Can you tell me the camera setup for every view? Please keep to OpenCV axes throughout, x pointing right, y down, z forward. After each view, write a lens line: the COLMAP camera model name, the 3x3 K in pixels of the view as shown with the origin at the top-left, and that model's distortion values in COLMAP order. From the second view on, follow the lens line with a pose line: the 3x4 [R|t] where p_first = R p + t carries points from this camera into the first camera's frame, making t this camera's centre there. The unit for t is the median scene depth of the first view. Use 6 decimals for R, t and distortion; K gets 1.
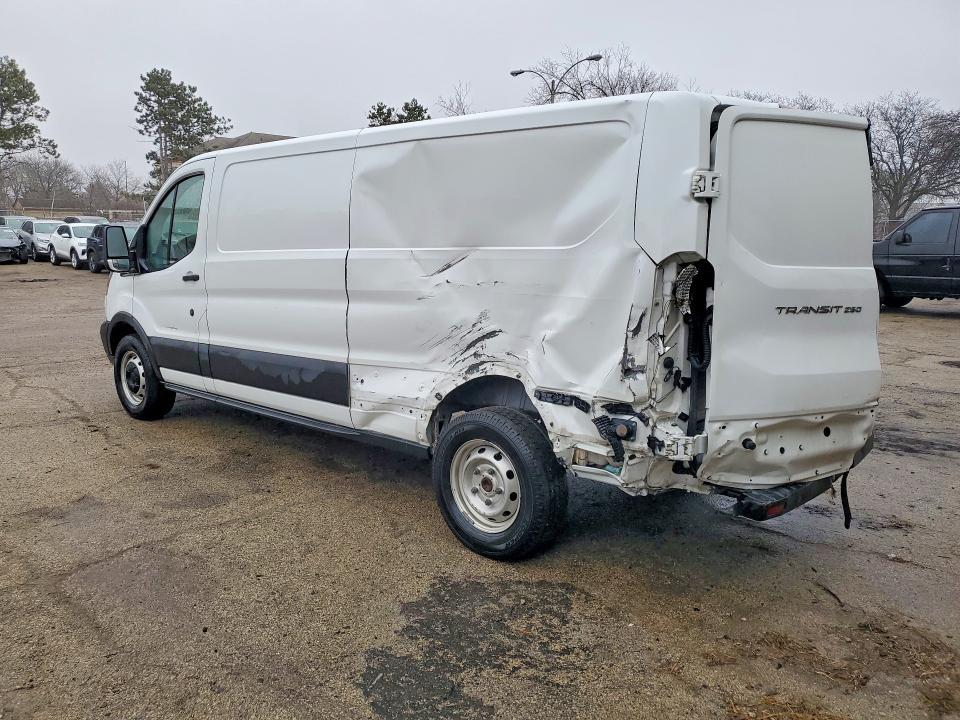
lens RADIAL K [[758.6, 0, 479.5], [0, 758.6, 373.6], [0, 0, 1]] dist [0.009115, 0.004546]
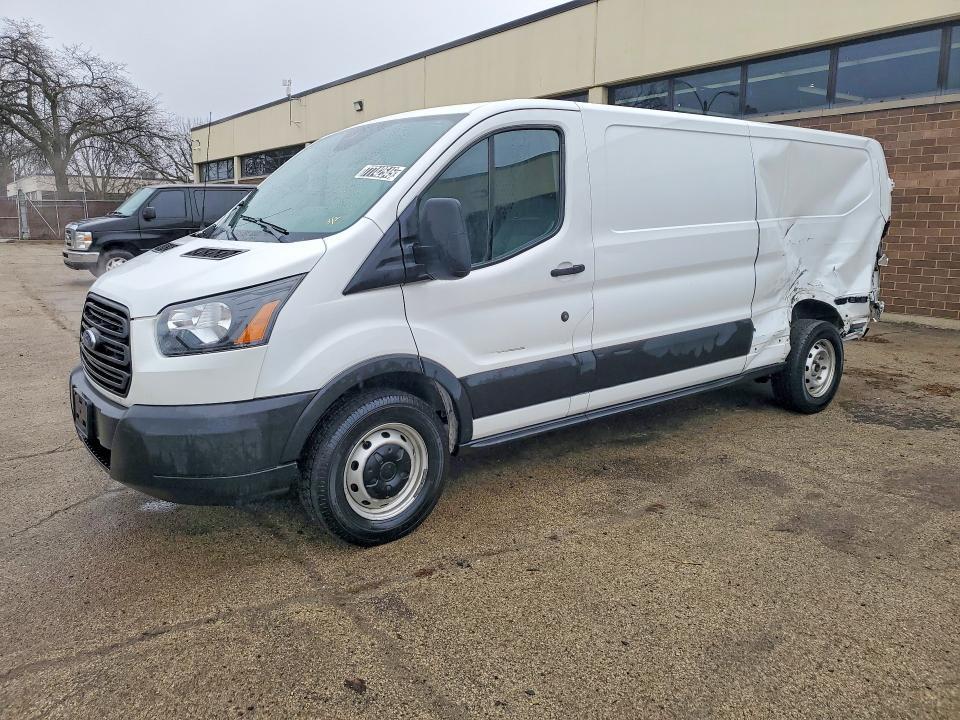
lens RADIAL K [[732.2, 0, 480.0], [0, 732.2, 360.0], [0, 0, 1]] dist [-0.000394, 0.007523]
pose [[0.181523, -0.202854, 0.962237, -1.412235], [0.183476, 0.968297, 0.169519, -0.228054], [-0.966119, 0.145776, 0.212987, 1.206772]]
